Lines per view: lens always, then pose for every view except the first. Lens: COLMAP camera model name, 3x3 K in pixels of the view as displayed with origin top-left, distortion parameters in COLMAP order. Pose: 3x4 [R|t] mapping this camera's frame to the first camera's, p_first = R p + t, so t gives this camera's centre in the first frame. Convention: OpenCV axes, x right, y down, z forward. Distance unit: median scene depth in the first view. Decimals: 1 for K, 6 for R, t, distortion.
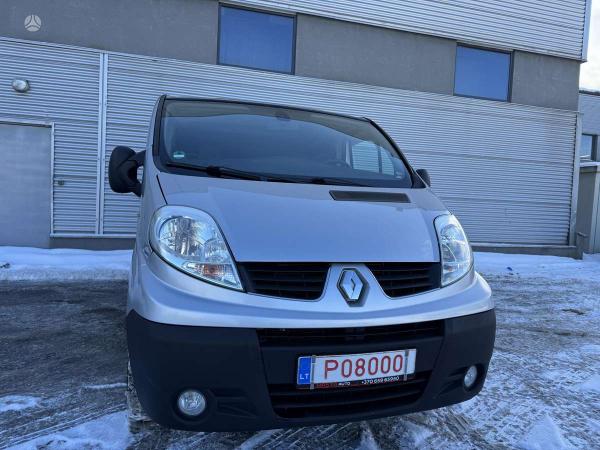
lens RADIAL K [[427.7, 0, 302.8], [0, 427.7, 224.1], [0, 0, 1]] dist [0.009856, 0.000726]
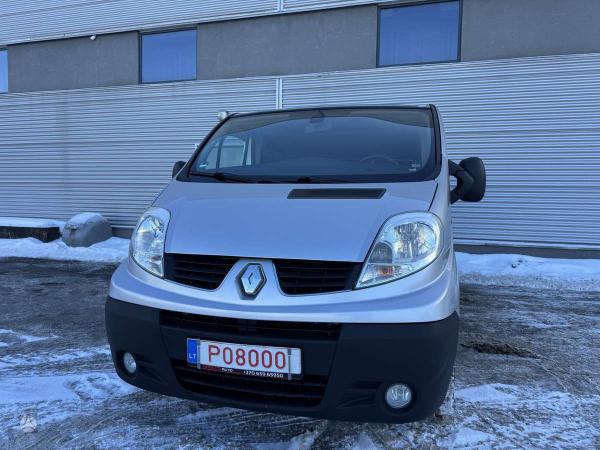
lens RADIAL K [[425.3, 0, 302.0], [0, 425.3, 225.1], [0, 0, 1]] dist [0.039030, -0.033807]
pose [[0.847506, 0.000546, -0.530785, 0.486027], [-0.001174, 0.999999, -0.000847, 0.006414], [0.530784, 0.001341, 0.847506, 0.112913]]
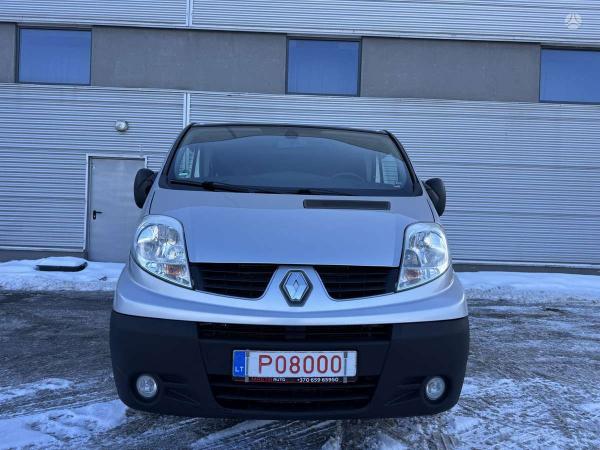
lens RADIAL K [[427.1, 0, 300.0], [0, 427.1, 225.0], [0, 0, 1]] dist [0.017351, -0.007817]
pose [[0.968494, -0.015658, -0.248545, 0.242692], [0.002248, 0.998530, -0.054149, 0.031154], [0.249028, 0.051884, 0.967106, -0.009780]]
